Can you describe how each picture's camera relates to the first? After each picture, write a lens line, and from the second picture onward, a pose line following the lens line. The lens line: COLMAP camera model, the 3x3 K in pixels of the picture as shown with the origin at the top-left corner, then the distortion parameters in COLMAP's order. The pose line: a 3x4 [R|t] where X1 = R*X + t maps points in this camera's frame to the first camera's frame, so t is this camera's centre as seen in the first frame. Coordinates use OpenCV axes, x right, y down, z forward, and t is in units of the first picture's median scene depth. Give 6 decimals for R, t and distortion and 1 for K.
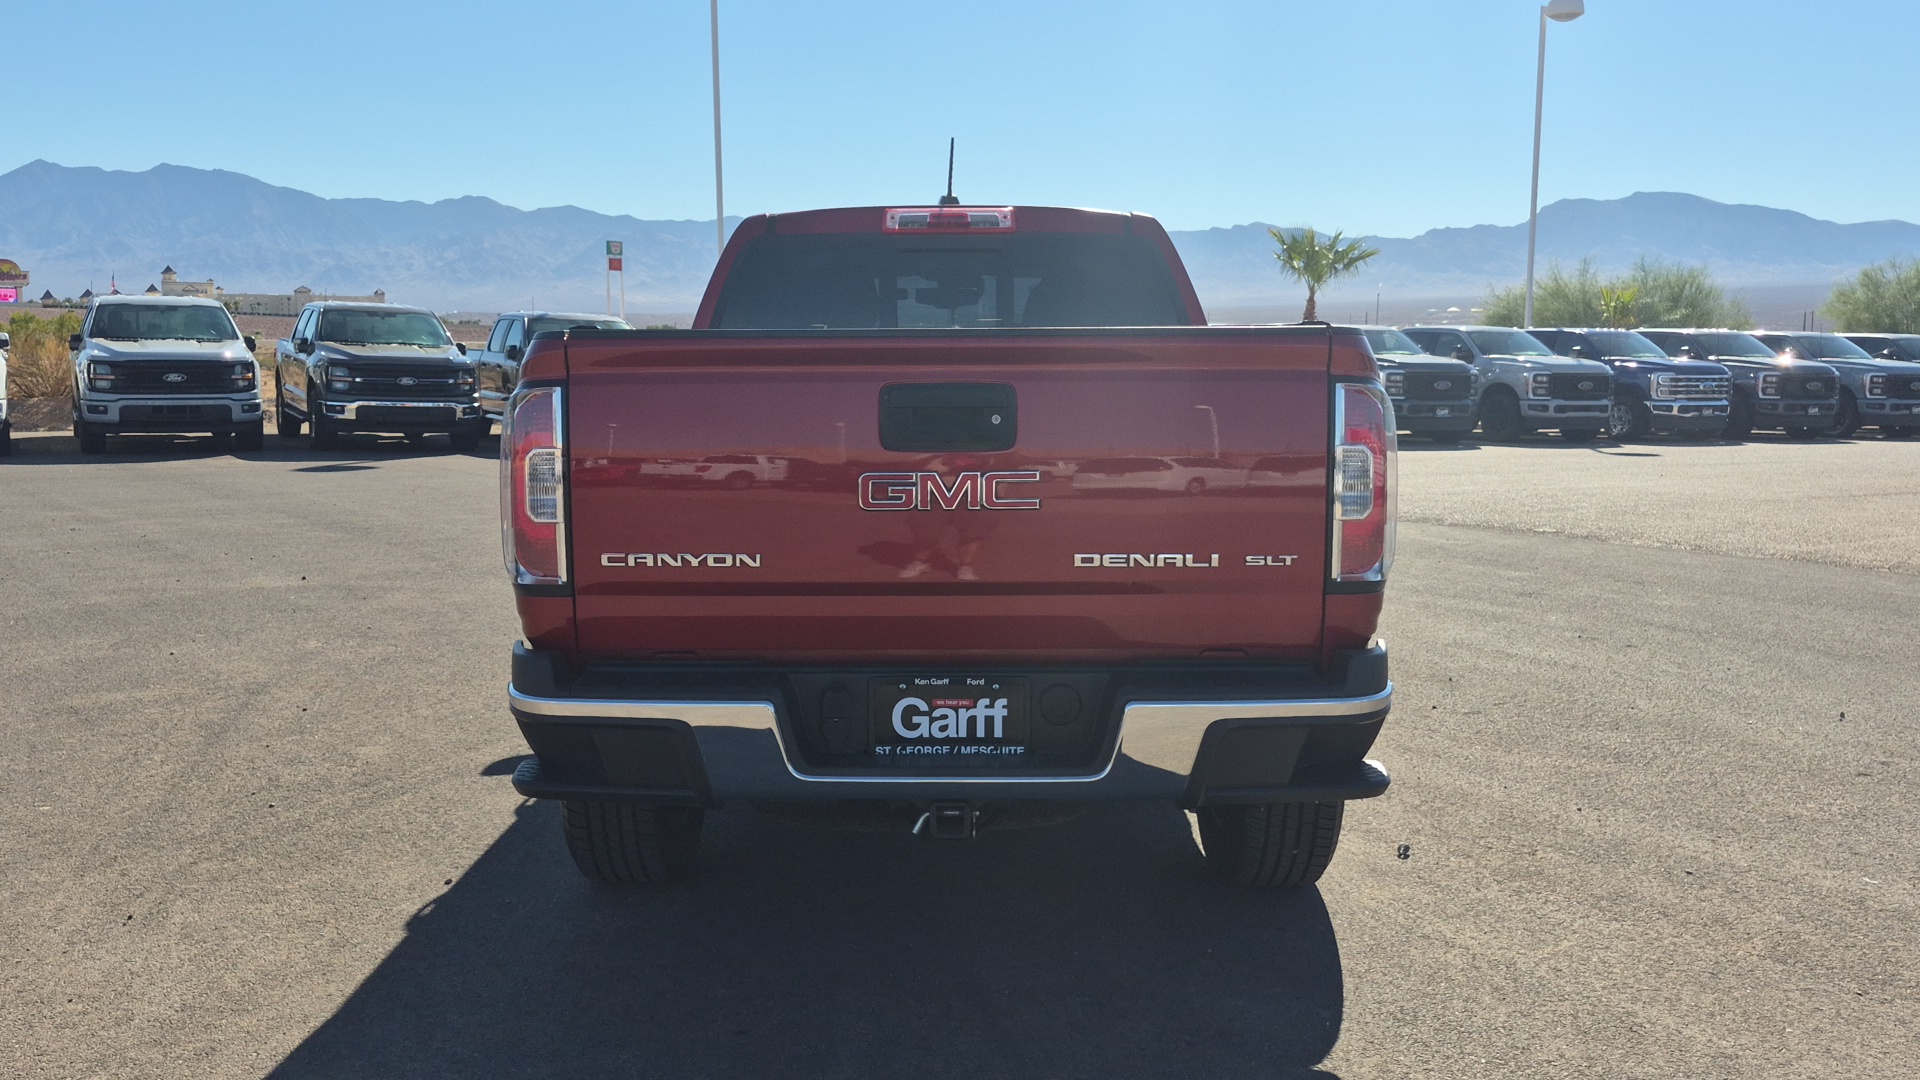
lens RADIAL K [[1688.9, 0, 947.6], [0, 1688.9, 542.1], [0, 0, 1]] dist [0.108517, -0.140690]
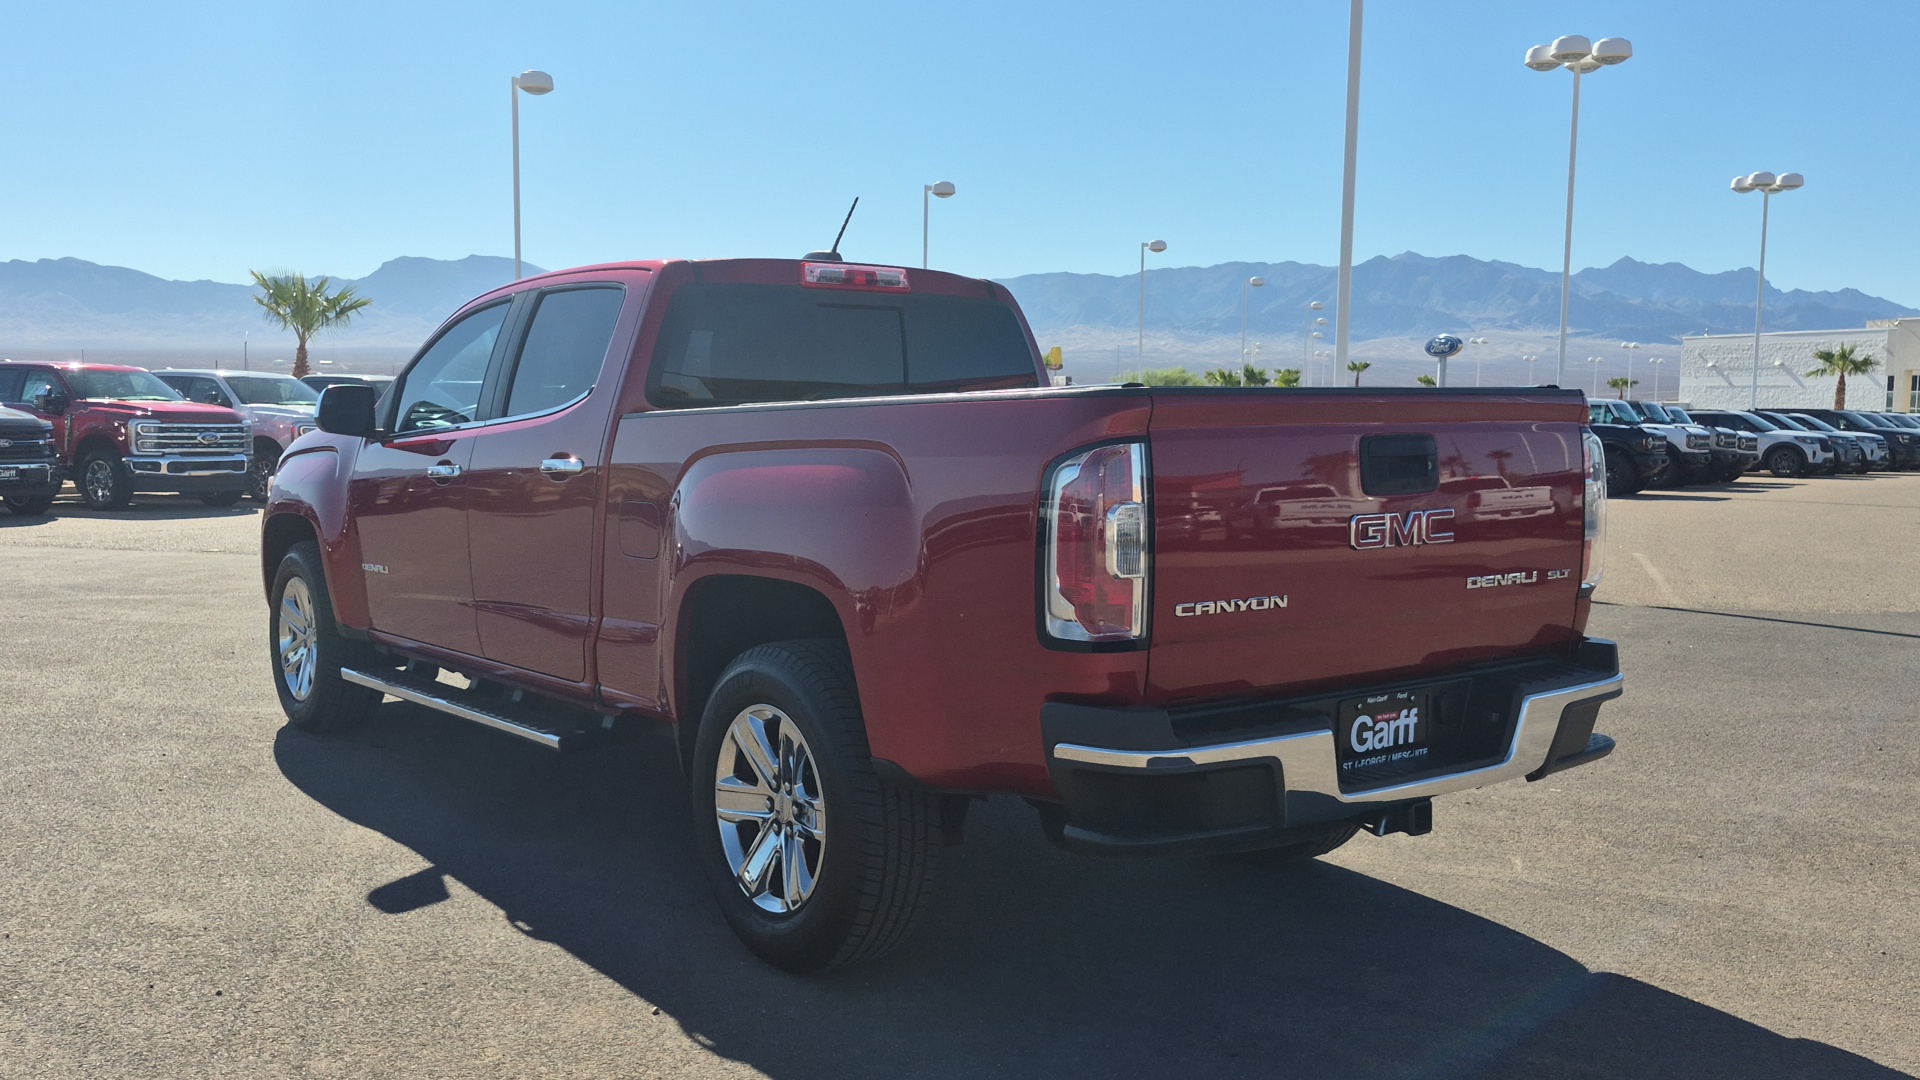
lens RADIAL K [[1688.9, 0, 957.6], [0, 1688.9, 535.8], [0, 0, 1]] dist [0.108517, -0.140690]
pose [[0.785387, -0.042699, 0.617531, -0.920773], [0.063801, 0.997889, -0.012144, -0.030279], [-0.615709, 0.048937, 0.786453, 0.272978]]
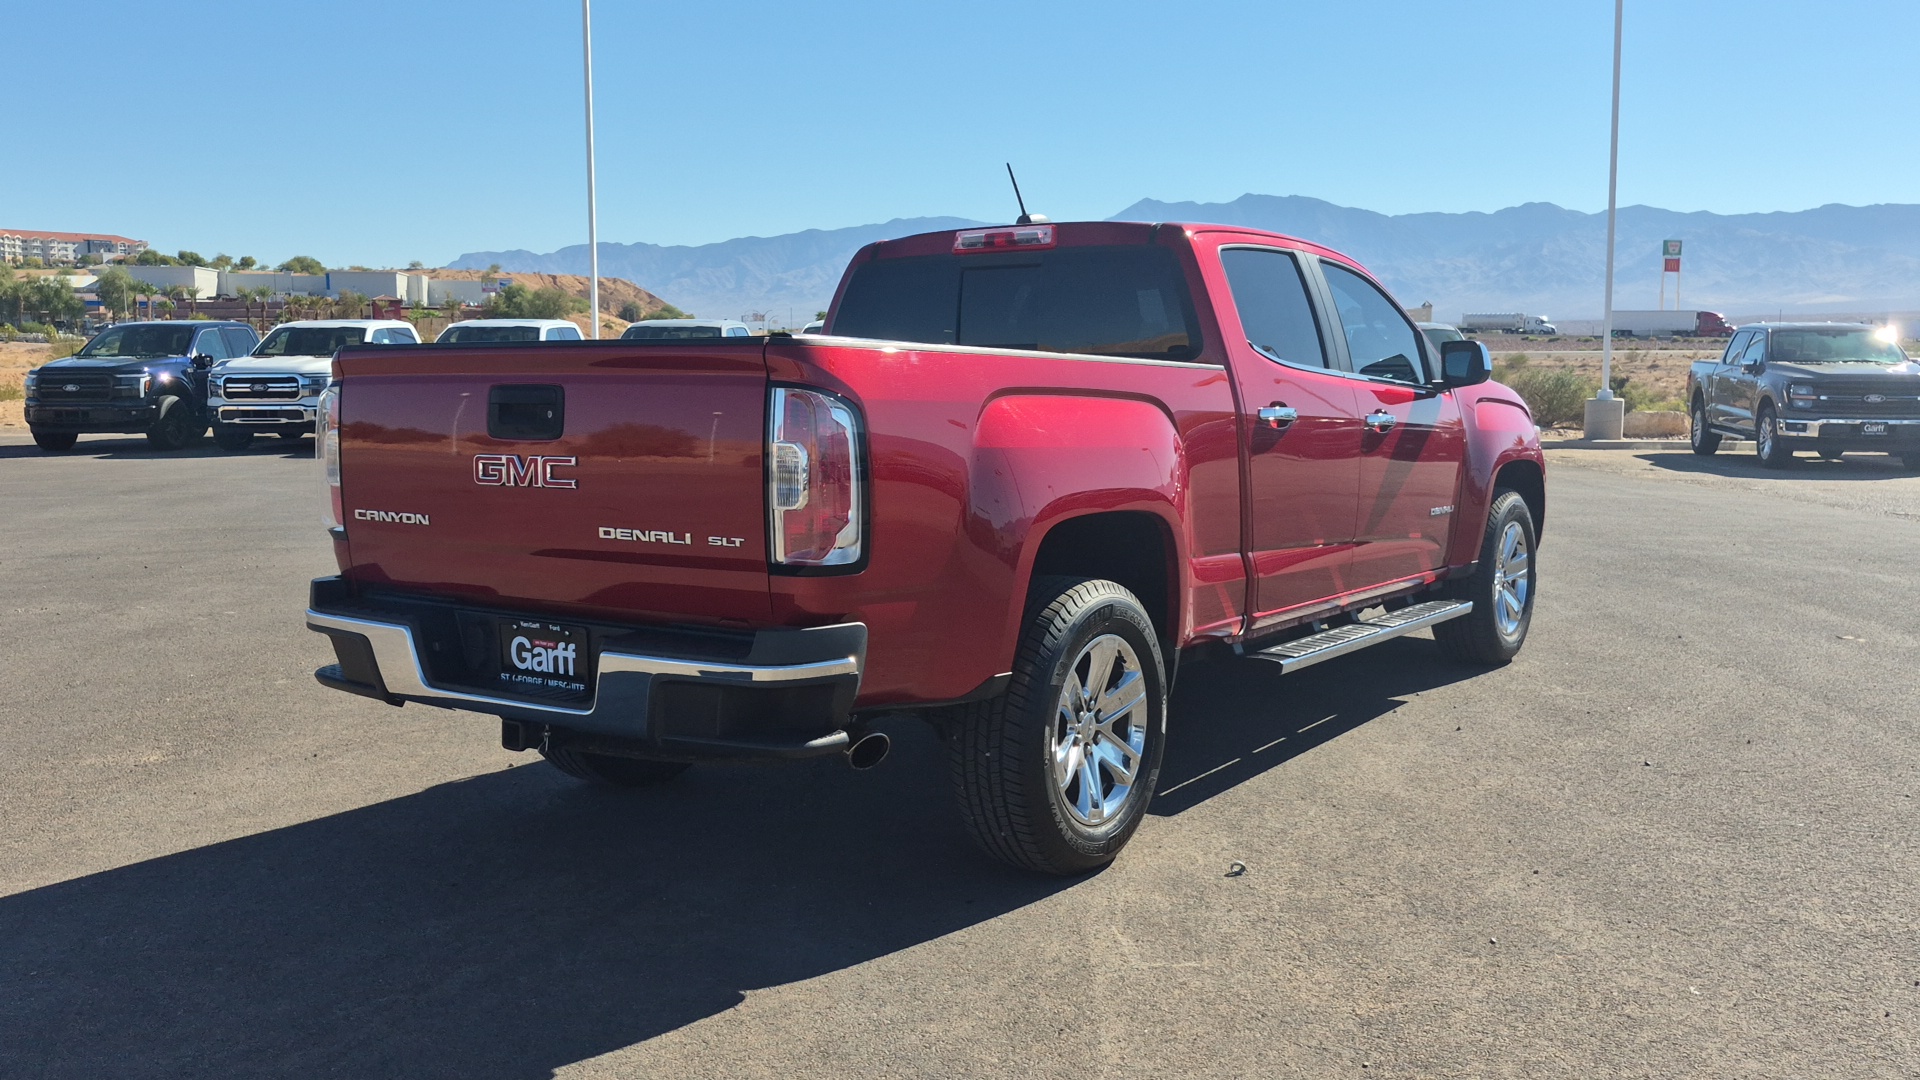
lens RADIAL K [[1688.9, 0, 942.5], [0, 1688.9, 540.3], [0, 0, 1]] dist [0.108517, -0.140690]
pose [[0.821910, 0.054880, -0.566968, 0.940445], [-0.058821, 0.998204, 0.011352, -0.011534], [0.566572, 0.024020, 0.823662, 0.139740]]
